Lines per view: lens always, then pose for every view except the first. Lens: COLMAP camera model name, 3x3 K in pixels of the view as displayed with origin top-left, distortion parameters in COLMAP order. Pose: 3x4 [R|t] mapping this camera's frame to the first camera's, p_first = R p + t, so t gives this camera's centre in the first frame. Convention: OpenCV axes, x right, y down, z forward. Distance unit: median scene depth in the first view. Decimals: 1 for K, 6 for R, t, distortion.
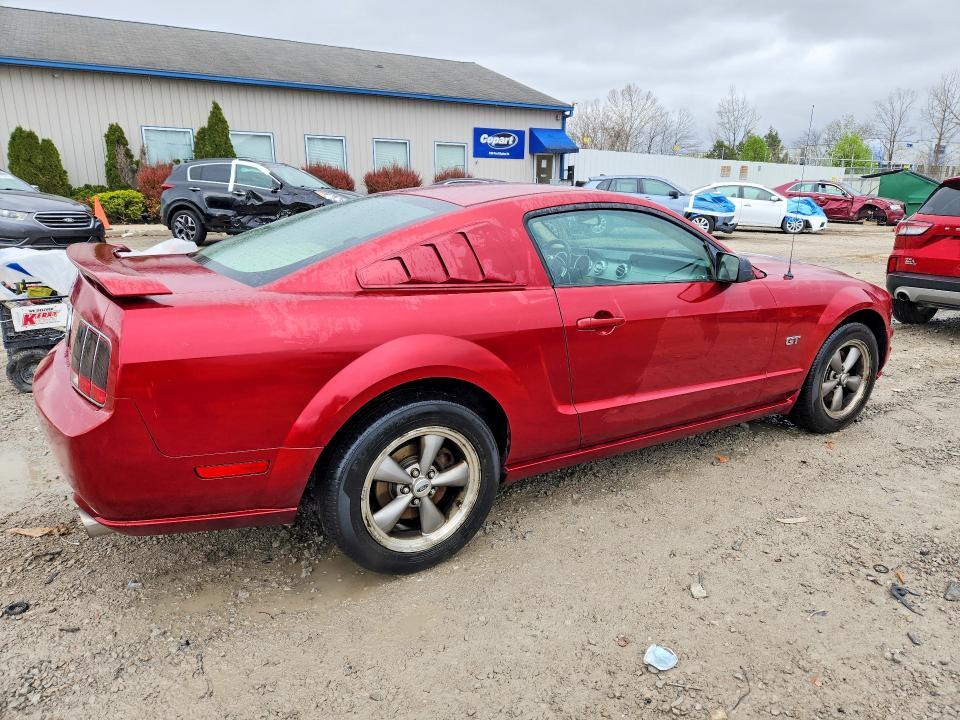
lens RADIAL K [[793.5, 0, 481.6], [0, 793.5, 357.9], [0, 0, 1]] dist [0.045597, -0.021467]
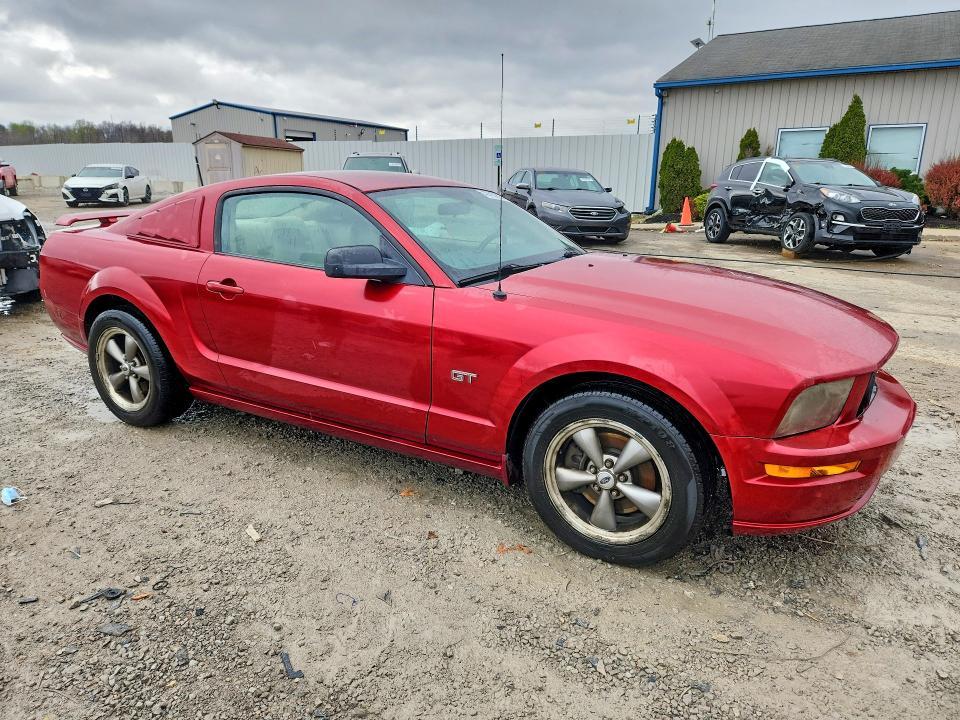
lens RADIAL K [[793.5, 0, 481.9], [0, 793.5, 363.6], [0, 0, 1]] dist [0.045597, -0.021467]
pose [[0.312091, 0.201592, -0.928418, 1.067075], [-0.206040, 0.968332, 0.140997, -0.139971], [0.927441, 0.147288, 0.343743, 0.750556]]
